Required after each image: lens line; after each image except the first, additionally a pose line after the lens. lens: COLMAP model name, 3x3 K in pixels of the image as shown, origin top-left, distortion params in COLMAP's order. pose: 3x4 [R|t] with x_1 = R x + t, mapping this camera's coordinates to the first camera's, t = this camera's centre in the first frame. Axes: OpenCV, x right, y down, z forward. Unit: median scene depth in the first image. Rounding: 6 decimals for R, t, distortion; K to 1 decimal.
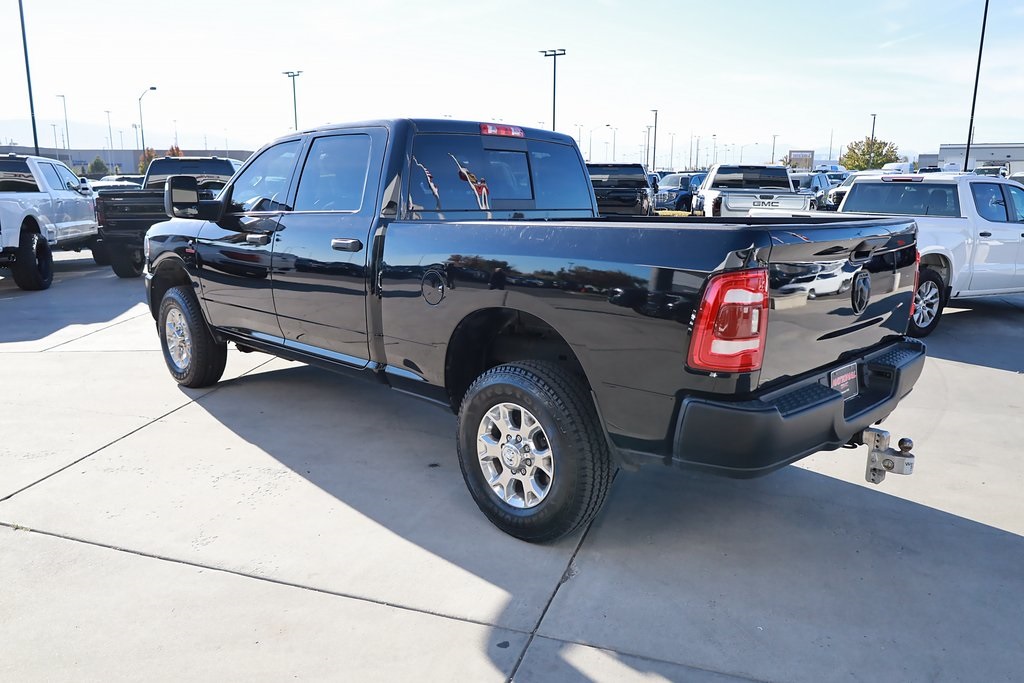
lens RADIAL K [[780.1, 0, 534.9], [0, 780.1, 342.7], [0, 0, 1]] dist [-0.001643, 0.006934]
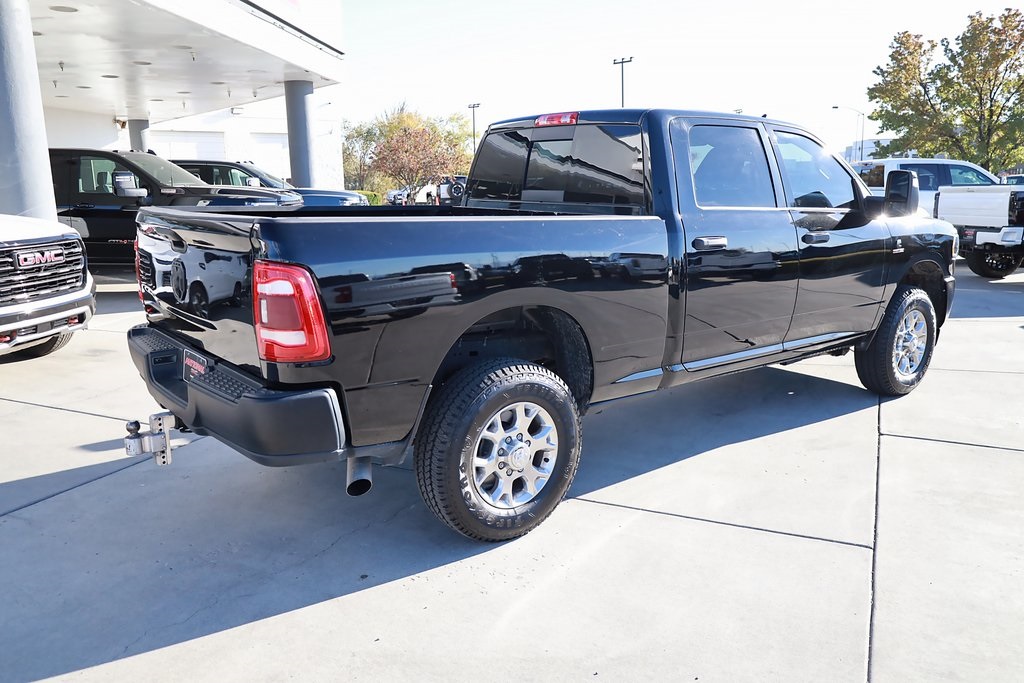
lens RADIAL K [[847.7, 0, 512.0], [0, 847.7, 341.5], [0, 0, 1]] dist [-0.009604, -0.008284]
pose [[-0.181346, 0.185084, -0.965846, 0.935442], [-0.190524, 0.956910, 0.219144, -0.206560], [0.964787, 0.223758, -0.138268, 1.045328]]
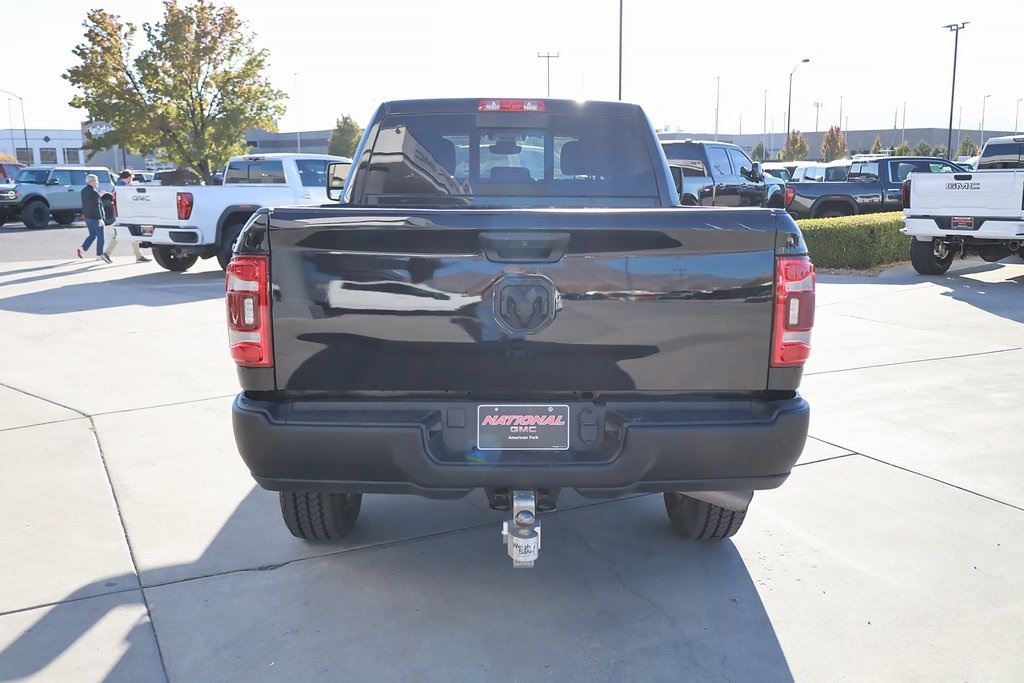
lens RADIAL K [[986.5, 0, 512.0], [0, 986.5, 341.5], [0, 0, 1]] dist [0.004962, 0.006805]
pose [[0.695570, 0.117020, -0.708865, 0.707375], [-0.138386, 0.989993, 0.027639, -0.036173], [0.705005, 0.078872, 0.704803, 0.215603]]
